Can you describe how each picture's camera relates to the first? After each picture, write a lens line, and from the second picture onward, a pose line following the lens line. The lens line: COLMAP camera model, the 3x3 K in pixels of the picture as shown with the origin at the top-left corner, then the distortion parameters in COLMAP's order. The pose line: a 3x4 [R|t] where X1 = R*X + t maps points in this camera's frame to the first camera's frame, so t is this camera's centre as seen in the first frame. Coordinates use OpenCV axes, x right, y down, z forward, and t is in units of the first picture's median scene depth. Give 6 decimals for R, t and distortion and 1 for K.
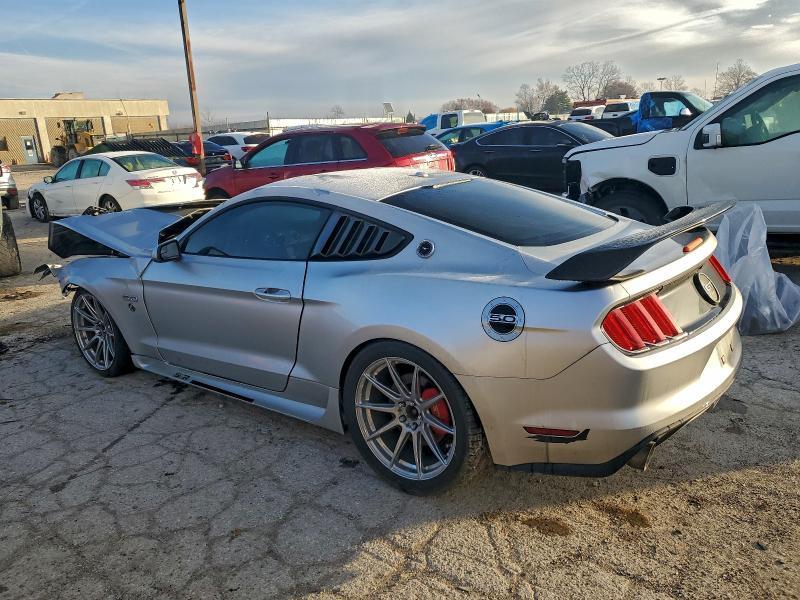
lens RADIAL K [[618.2, 0, 391.4], [0, 618.2, 299.0], [0, 0, 1]] dist [0.011666, 0.009772]
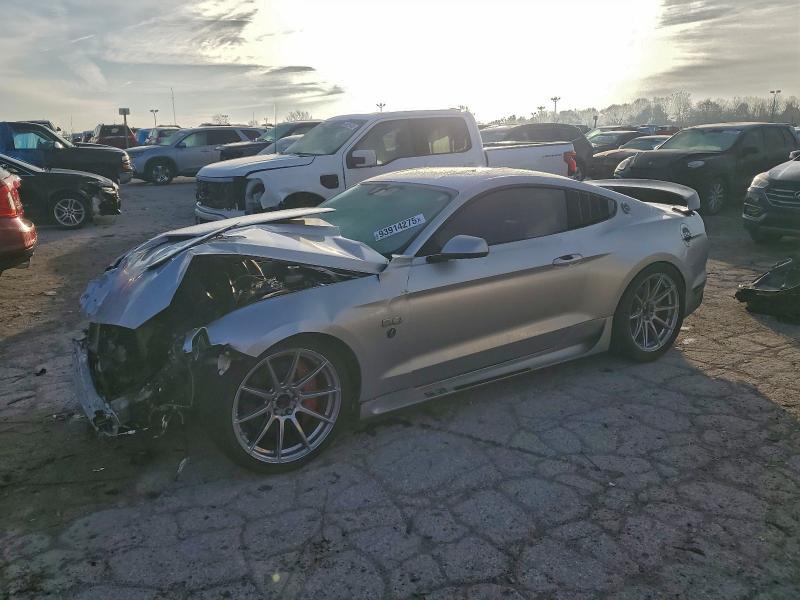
lens RADIAL K [[618.2, 0, 391.4], [0, 618.2, 299.0], [0, 0, 1]] dist [0.011666, 0.009772]
pose [[0.348640, -0.178868, 0.920031, -1.512238], [0.245194, 0.964841, 0.094665, -0.140347], [-0.904616, 0.192582, 0.380240, 0.901351]]
